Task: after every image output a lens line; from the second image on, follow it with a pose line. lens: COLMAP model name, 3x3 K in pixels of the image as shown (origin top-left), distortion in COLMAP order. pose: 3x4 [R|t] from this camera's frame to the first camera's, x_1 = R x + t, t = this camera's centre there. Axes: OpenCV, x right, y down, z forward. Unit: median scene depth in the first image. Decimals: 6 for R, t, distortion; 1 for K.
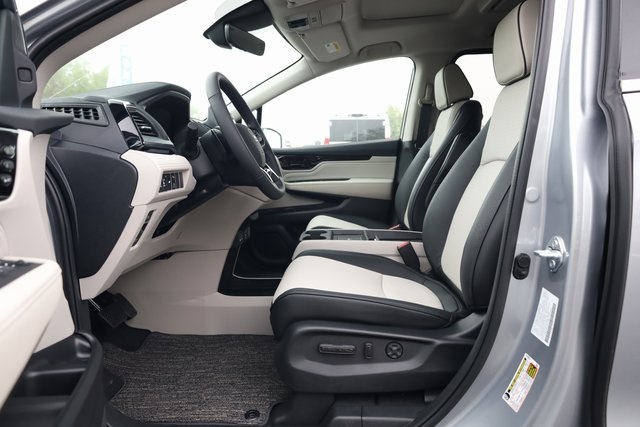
lens RADIAL K [[442.5, 0, 320.0], [0, 442.5, 213.5], [0, 0, 1]] dist [-0.001414, 0.003197]
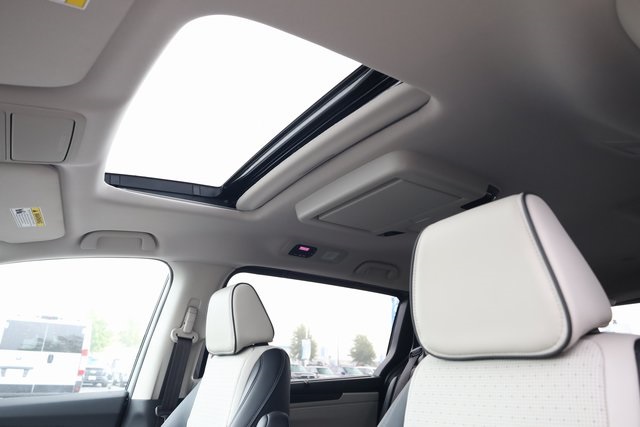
lens RADIAL K [[442.5, 0, 320.0], [0, 442.5, 213.5], [0, 0, 1]] dist [-0.001414, 0.003197]
pose [[0.808585, 0.234164, 0.539775, 0.020356], [0.033966, 0.897287, -0.440140, -0.124674], [-0.587398, 0.374224, 0.717579, 0.379721]]
